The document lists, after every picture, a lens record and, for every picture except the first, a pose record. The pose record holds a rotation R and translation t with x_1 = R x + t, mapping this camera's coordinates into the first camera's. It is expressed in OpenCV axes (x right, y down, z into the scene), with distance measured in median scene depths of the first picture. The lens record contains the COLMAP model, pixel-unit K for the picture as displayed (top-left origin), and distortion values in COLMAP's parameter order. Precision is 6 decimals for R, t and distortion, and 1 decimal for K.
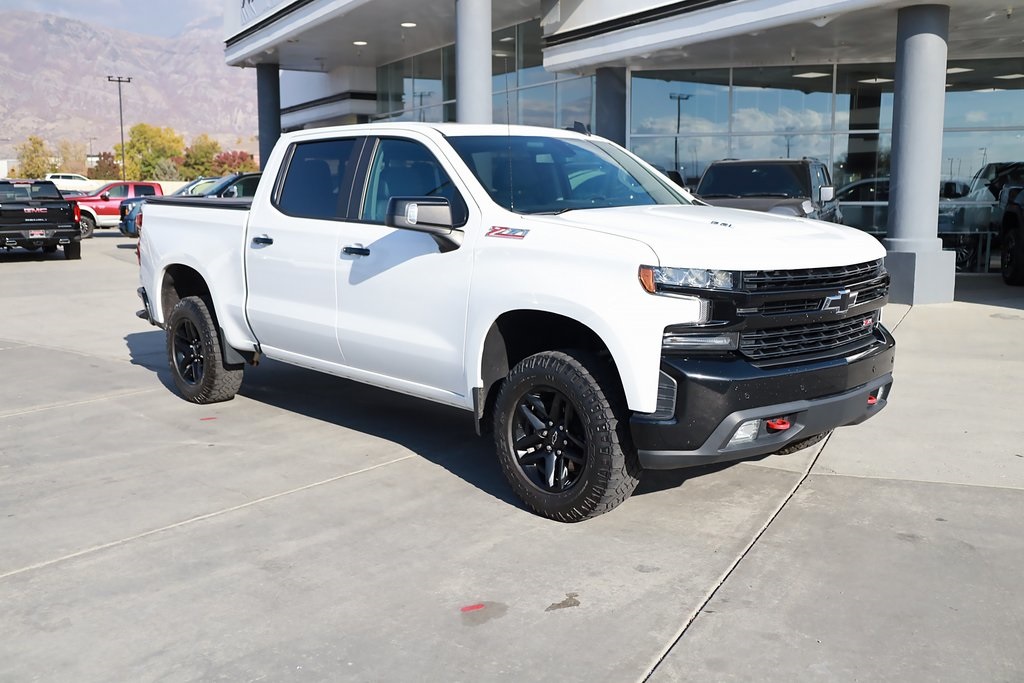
lens RADIAL K [[1018.5, 0, 508.3], [0, 1018.5, 341.7], [0, 0, 1]] dist [0.006718, -0.024325]
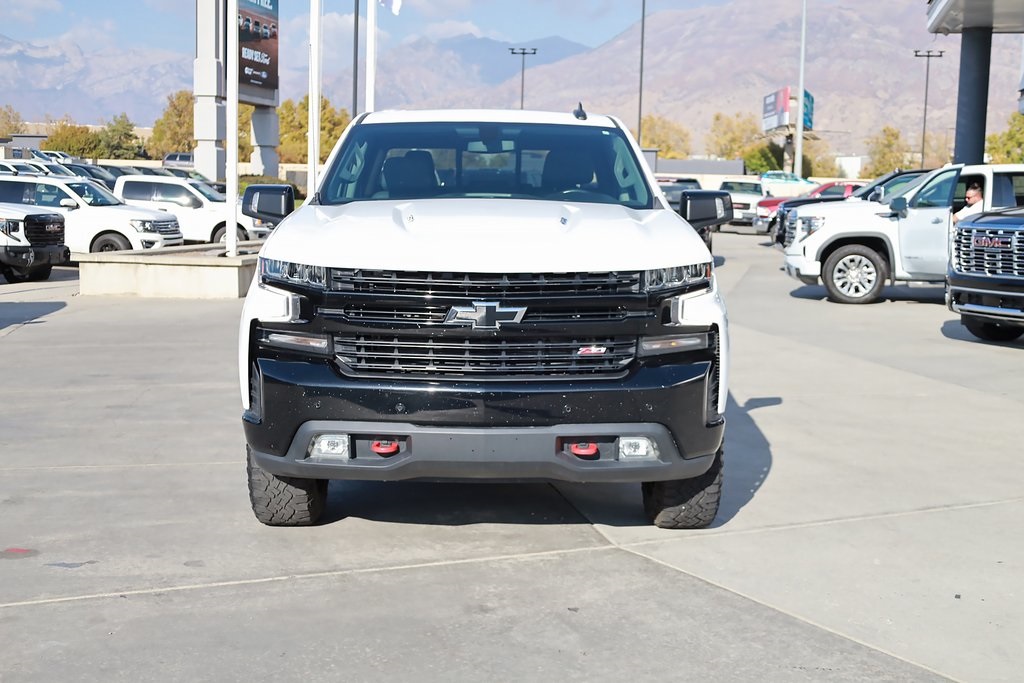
lens RADIAL K [[1347.4, 0, 512.0], [0, 1347.4, 341.5], [0, 0, 1]] dist [0.012556, 0.002176]
pose [[0.736432, 0.086668, -0.670937, 0.978094], [-0.113306, 0.993552, 0.003974, -0.022437], [0.666956, 0.073094, 0.741503, 0.187913]]
